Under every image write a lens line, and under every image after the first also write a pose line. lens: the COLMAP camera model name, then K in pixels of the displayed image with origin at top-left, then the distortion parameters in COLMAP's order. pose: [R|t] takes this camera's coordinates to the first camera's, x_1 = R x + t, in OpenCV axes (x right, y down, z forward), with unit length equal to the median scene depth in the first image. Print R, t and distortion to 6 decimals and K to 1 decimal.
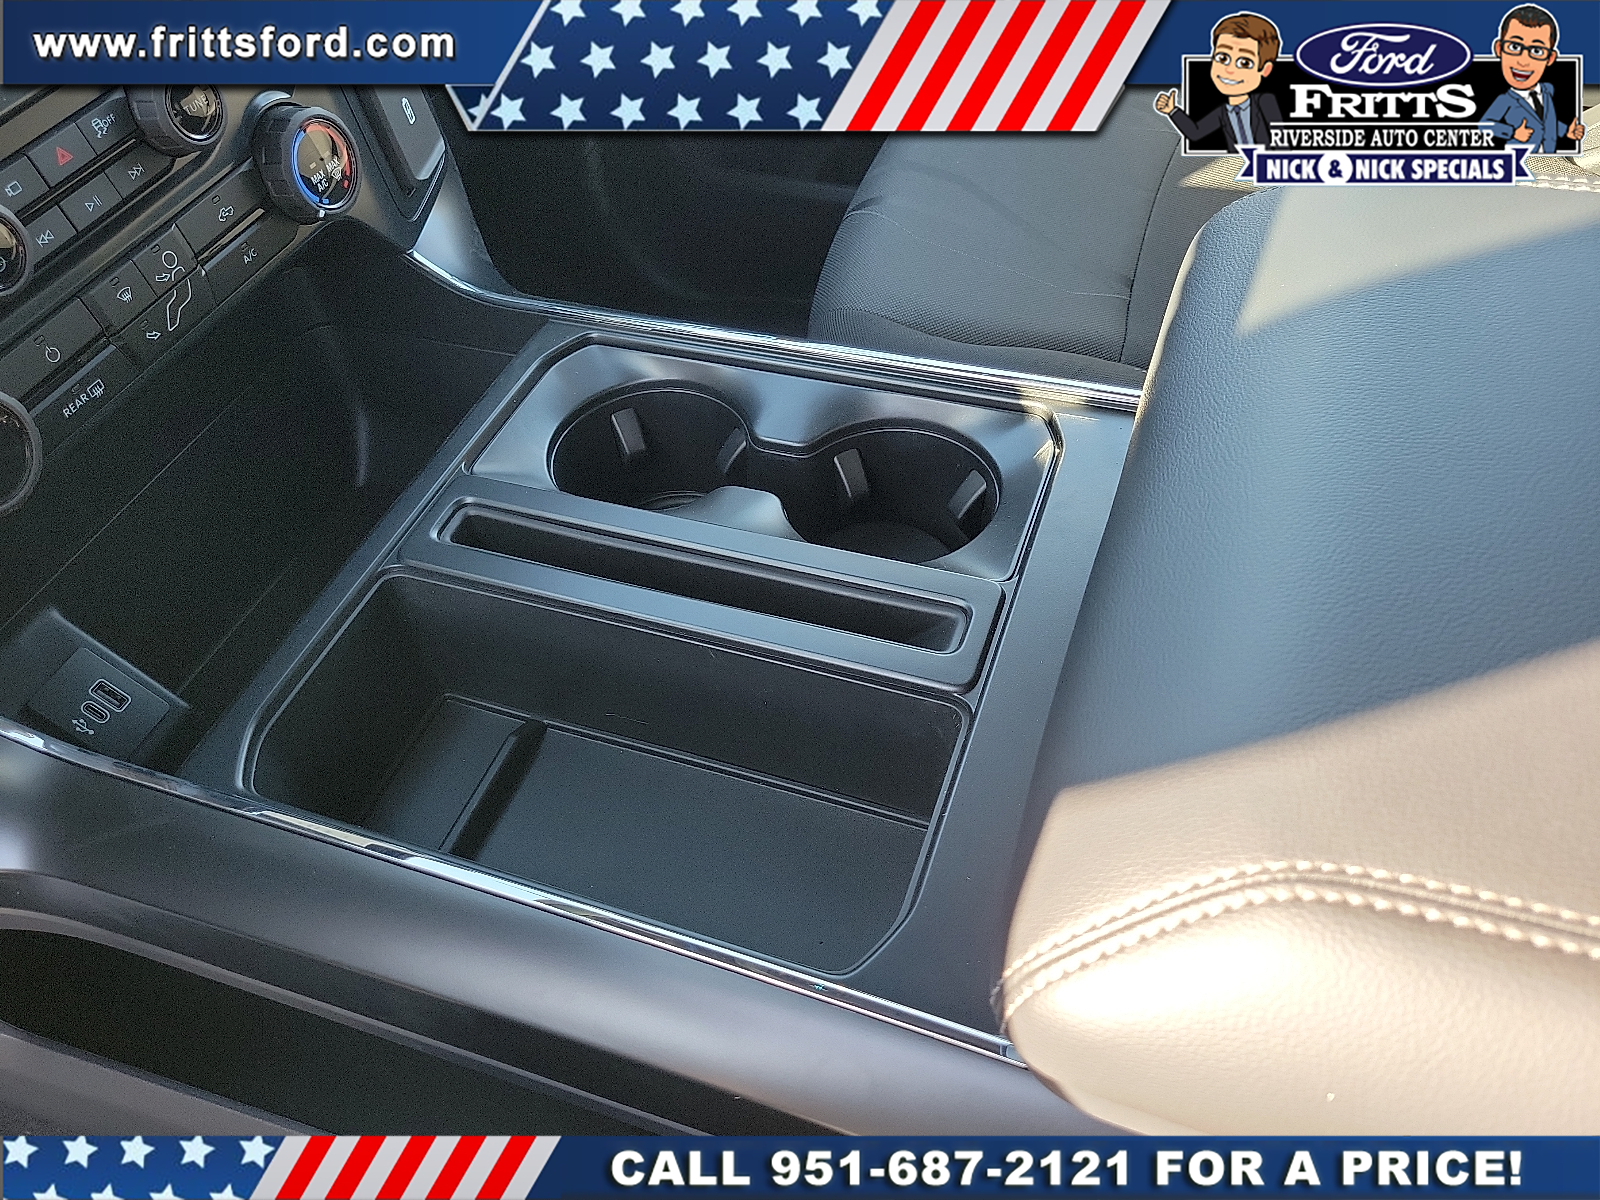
lens RADIAL K [[1218.1, 0, 804.5], [0, 1218.1, 599.8], [0, 0, 1]] dist [0.006235, -0.005307]
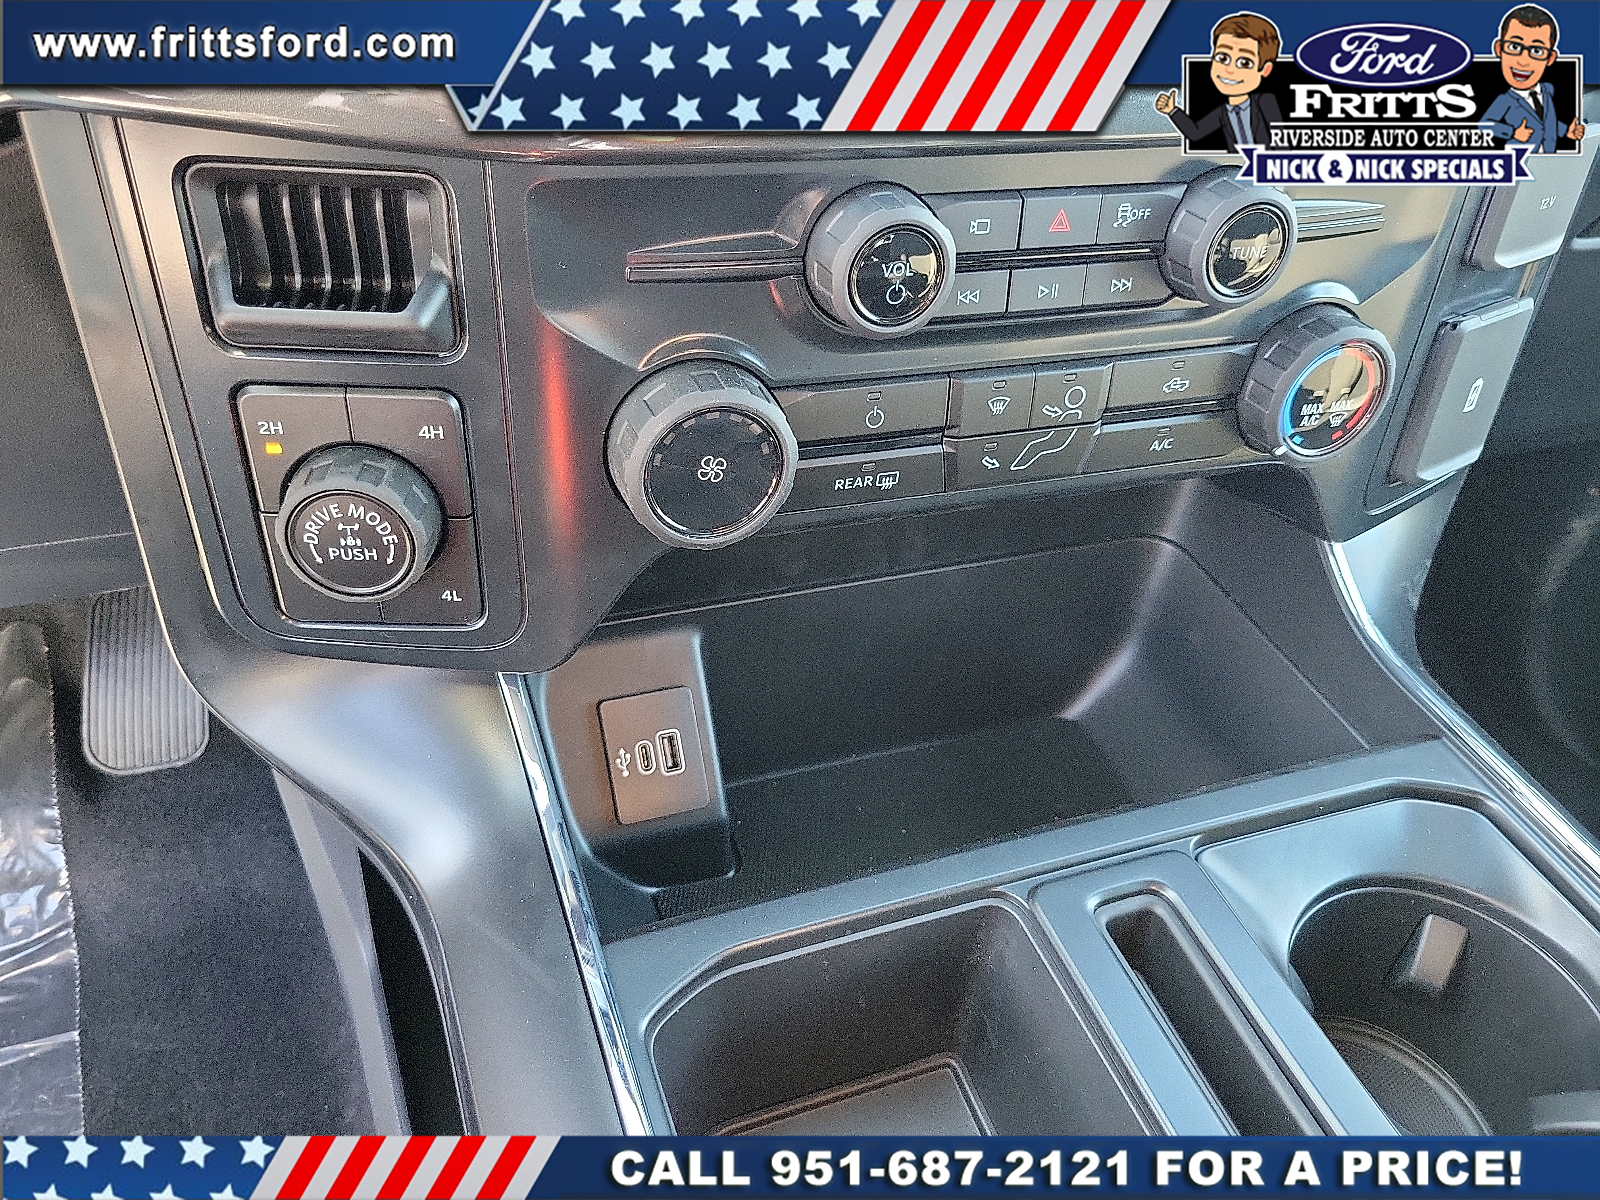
lens RADIAL K [[1218.1, 0, 805.8], [0, 1218.1, 606.7], [0, 0, 1]] dist [0.006235, -0.005307]
pose [[0.630739, 0.597799, -0.494777, -0.174447], [-0.660150, 0.748504, 0.062802, -0.117128], [0.407885, 0.287015, 0.866748, 0.315862]]
